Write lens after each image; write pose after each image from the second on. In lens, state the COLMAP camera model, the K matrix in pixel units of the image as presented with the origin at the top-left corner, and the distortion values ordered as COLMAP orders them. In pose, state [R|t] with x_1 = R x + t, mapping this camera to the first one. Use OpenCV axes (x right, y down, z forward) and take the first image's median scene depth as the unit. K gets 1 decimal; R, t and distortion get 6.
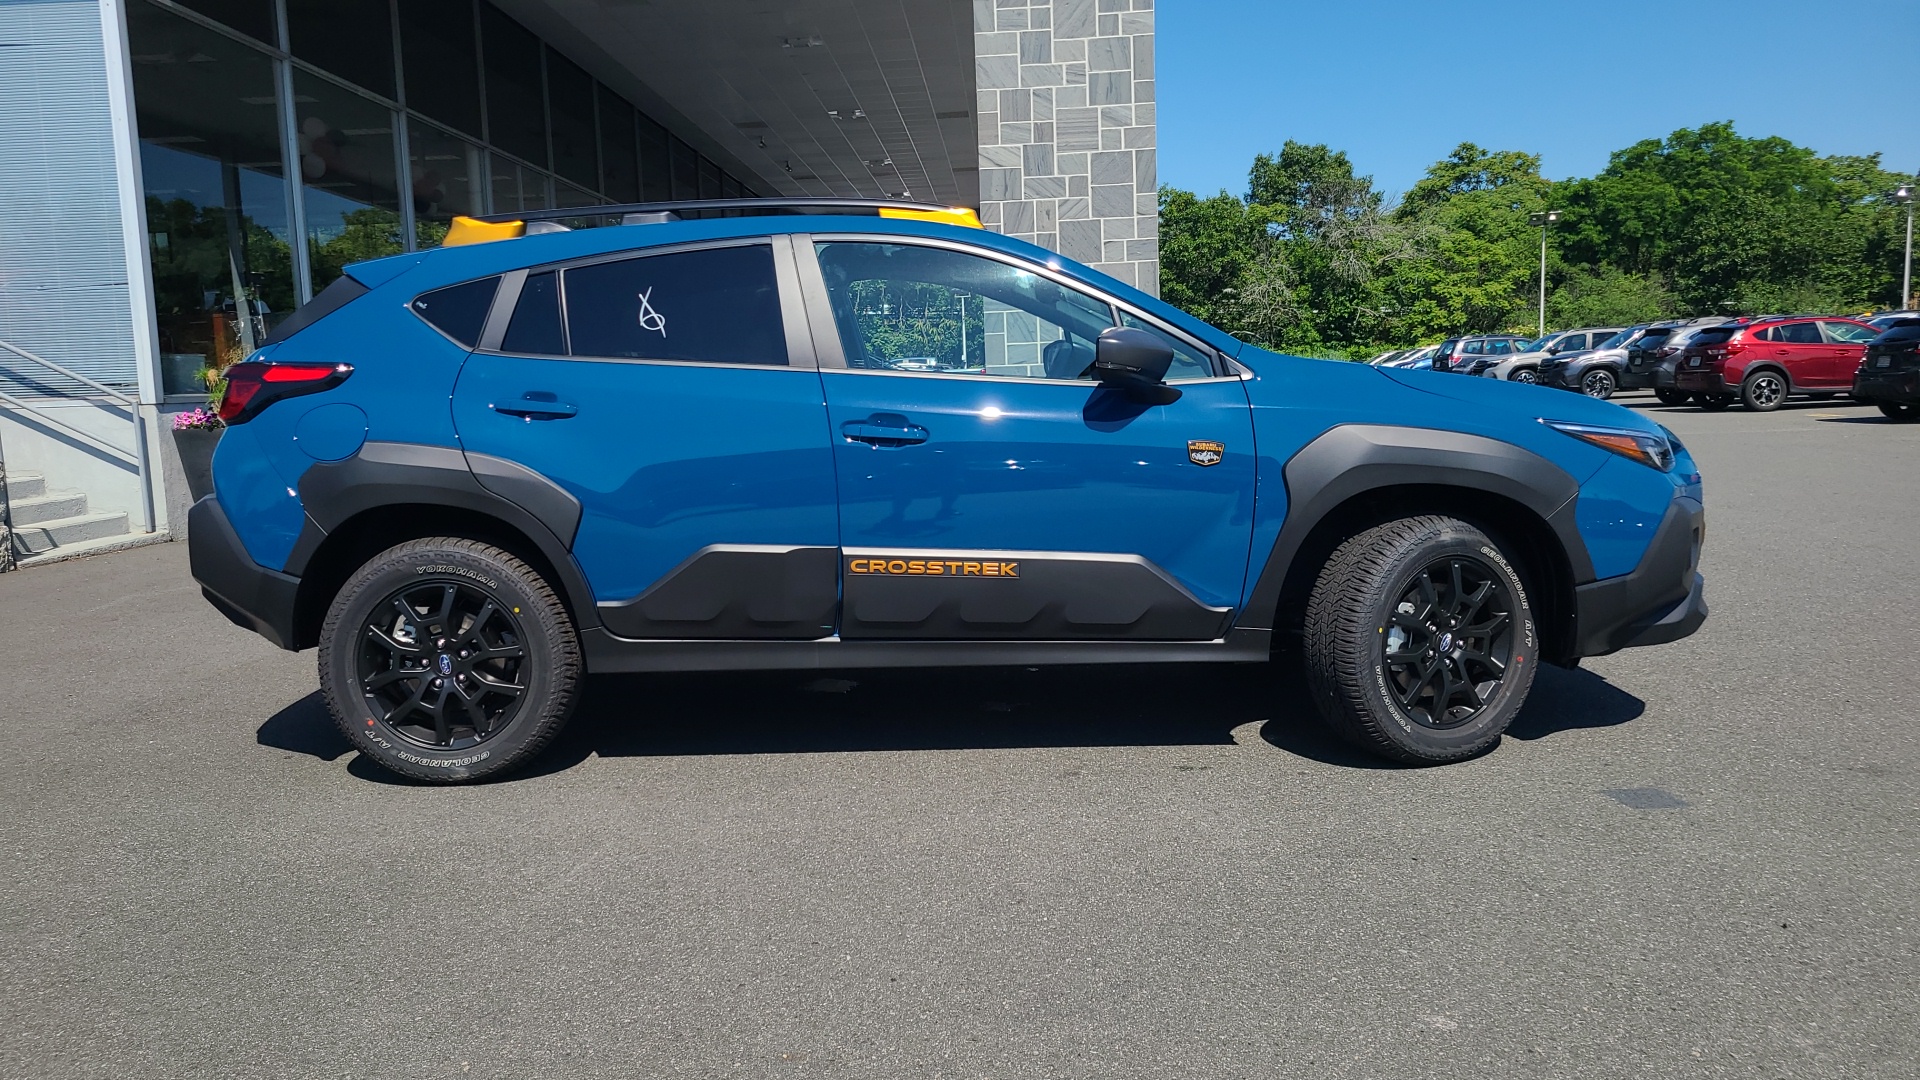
lens RADIAL K [[1426.1, 0, 898.0], [0, 1426.1, 541.8], [0, 0, 1]] dist [0.048682, -0.035259]
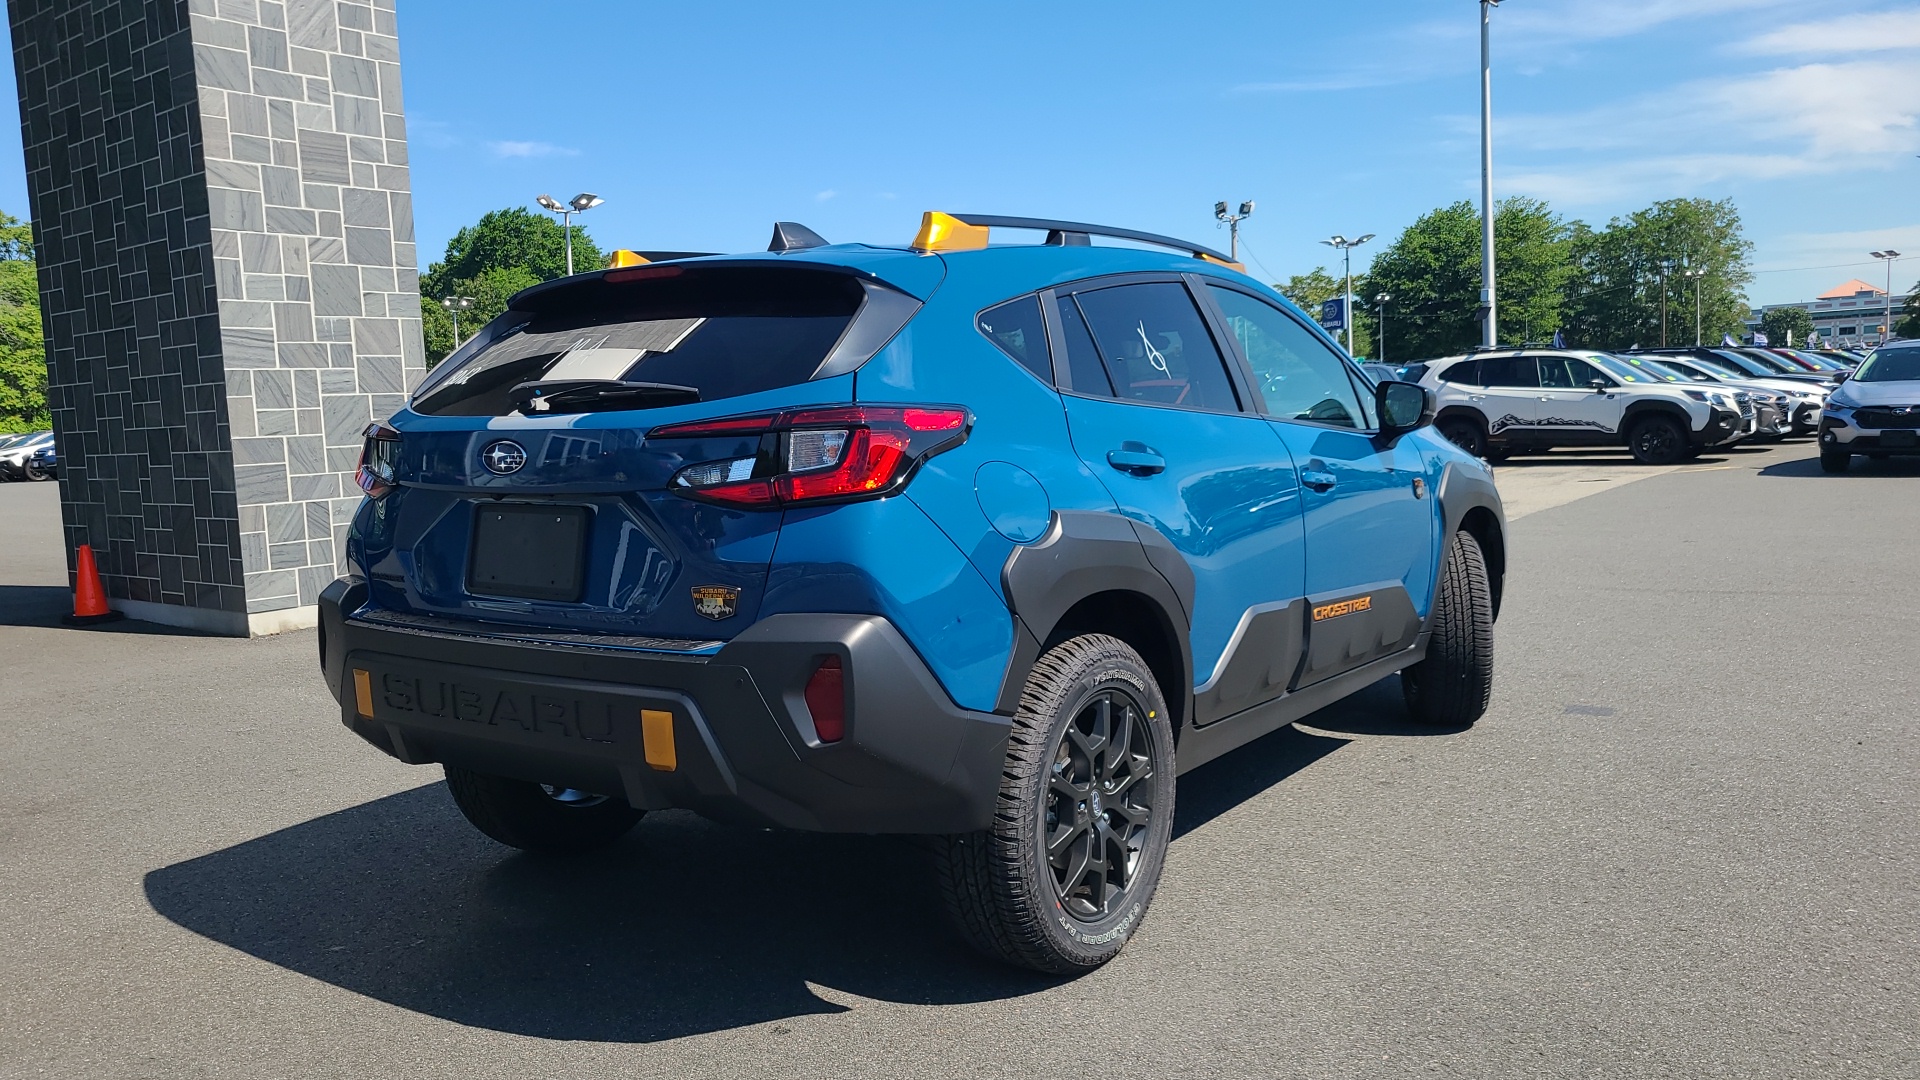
lens RADIAL K [[1426.1, 0, 933.6], [0, 1426.1, 560.0], [0, 0, 1]] dist [0.048682, -0.035259]
pose [[0.582869, -0.073020, 0.809279, -0.366563], [0.110264, 0.993849, 0.010258, -0.022184], [-0.805050, 0.083255, 0.587336, 0.235009]]
